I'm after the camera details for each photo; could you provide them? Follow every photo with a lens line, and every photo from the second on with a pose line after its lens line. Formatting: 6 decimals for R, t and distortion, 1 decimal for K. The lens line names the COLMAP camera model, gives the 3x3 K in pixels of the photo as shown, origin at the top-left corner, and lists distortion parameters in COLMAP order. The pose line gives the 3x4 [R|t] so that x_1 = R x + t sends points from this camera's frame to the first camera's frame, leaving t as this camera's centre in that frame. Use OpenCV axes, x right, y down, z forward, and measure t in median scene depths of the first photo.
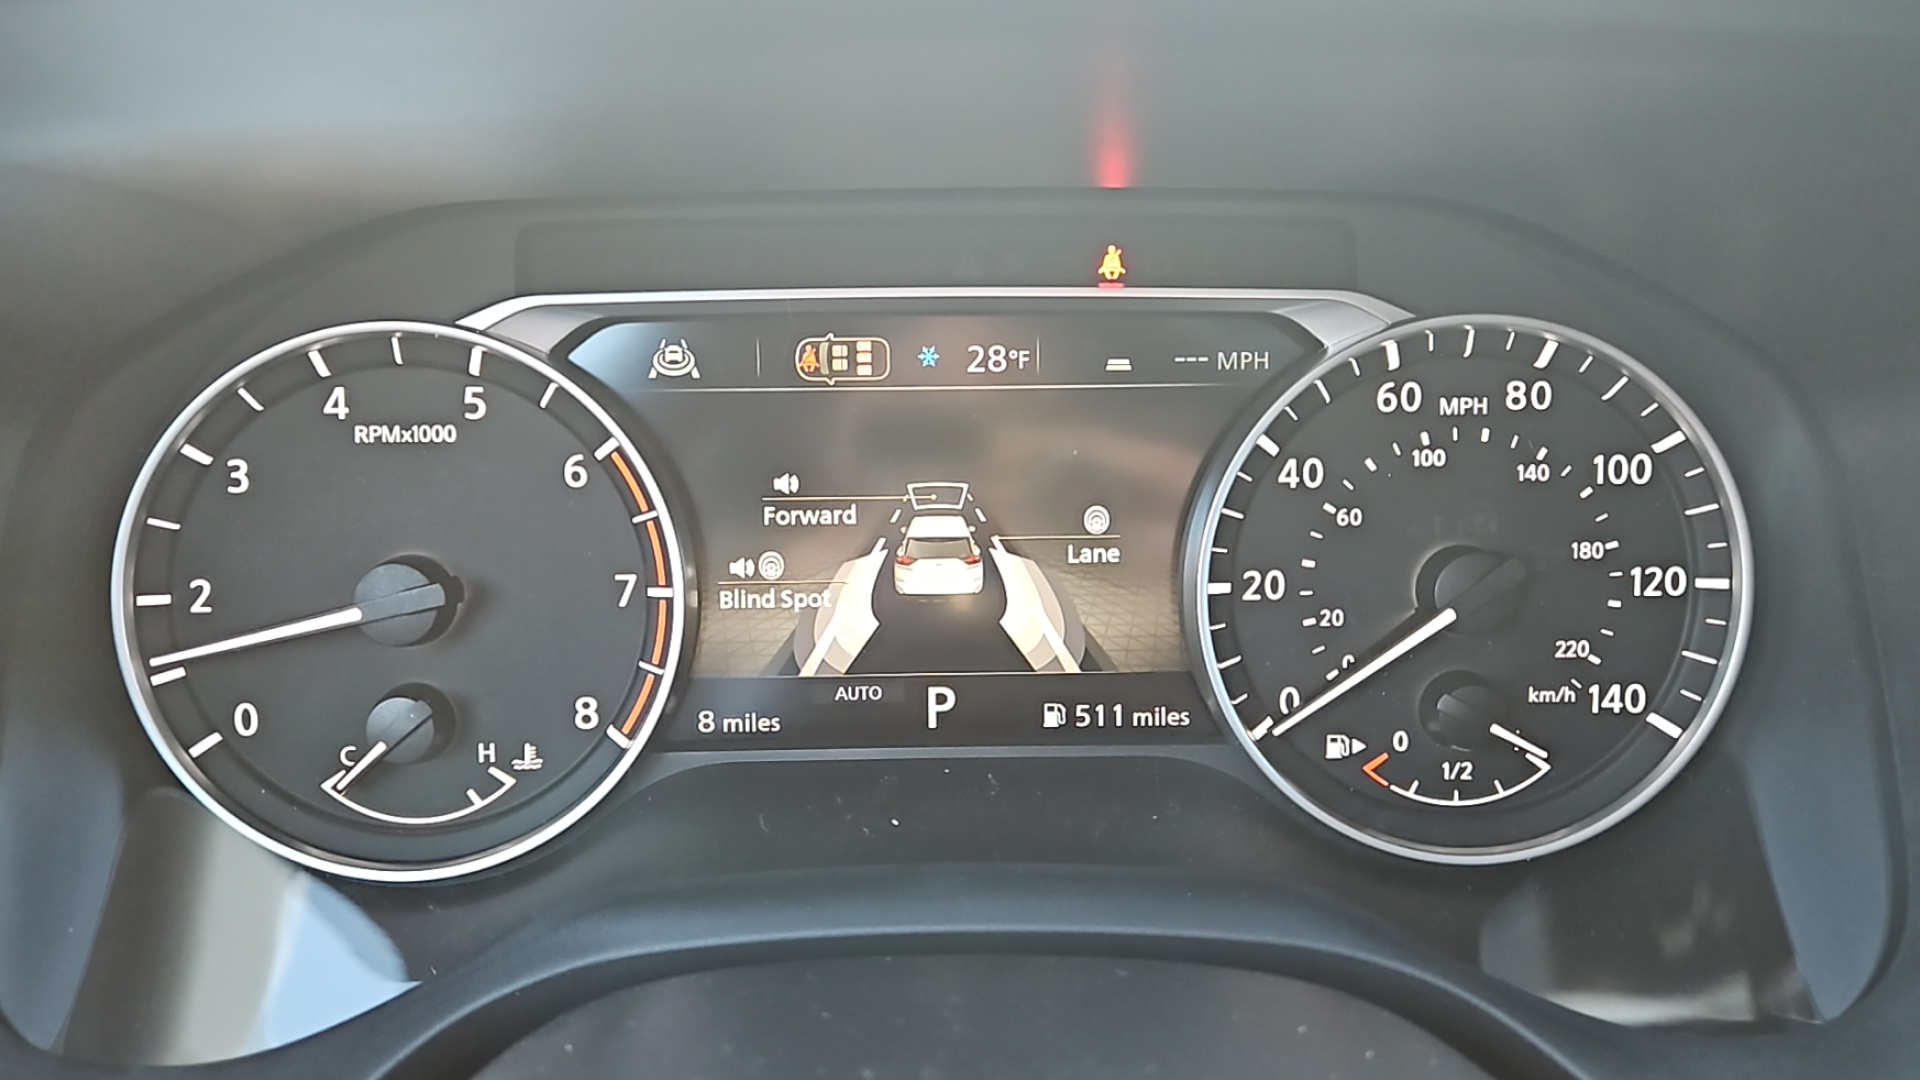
lens RADIAL K [[1442.1, 0, 960.3], [0, 1442.1, 546.0], [0, 0, 1]] dist [0.041086, -0.034963]
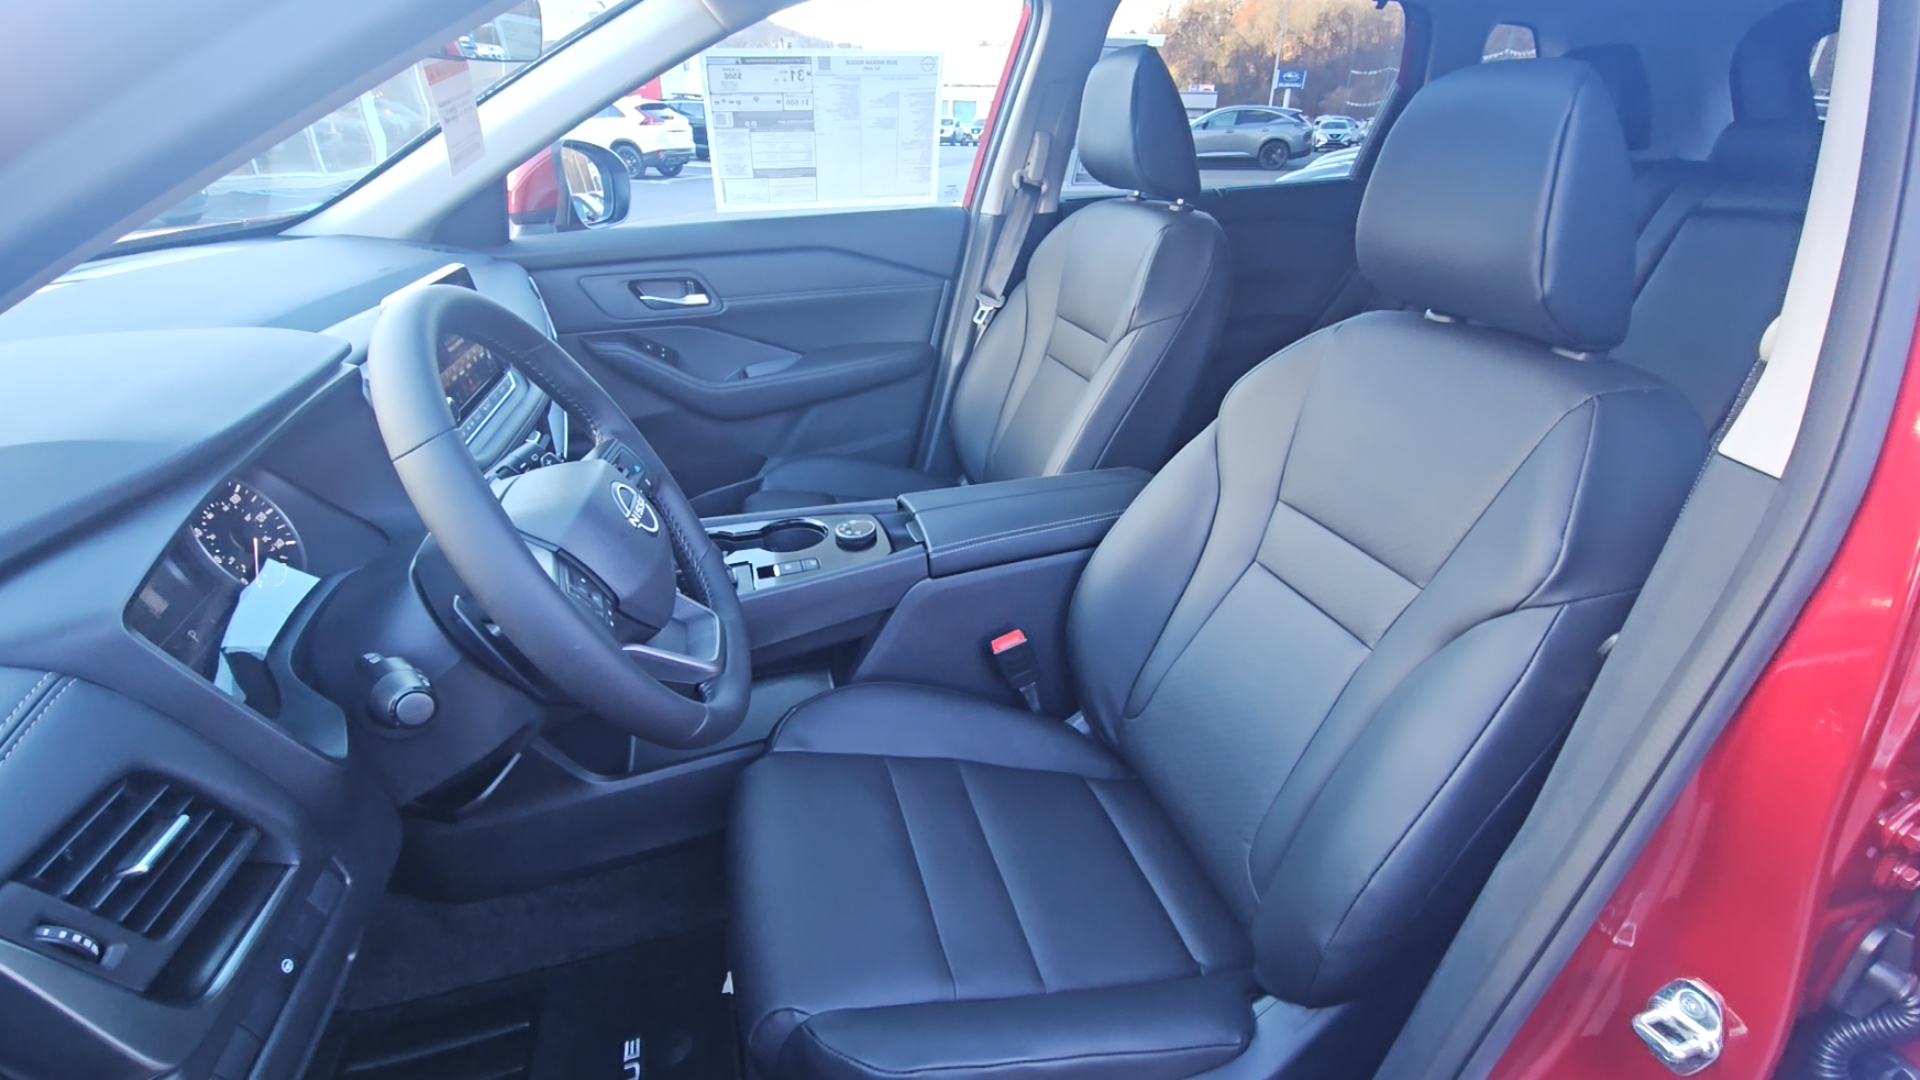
lens RADIAL K [[855.2, 0, 977.5], [0, 855.2, 535.3], [0, 0, 1]] dist [0.015383, -0.010108]
pose [[-0.280830, -0.428983, 0.858550, -2.247728], [0.415249, 0.752178, 0.511661, -0.347636], [-0.865276, 0.500202, -0.033099, -0.663181]]
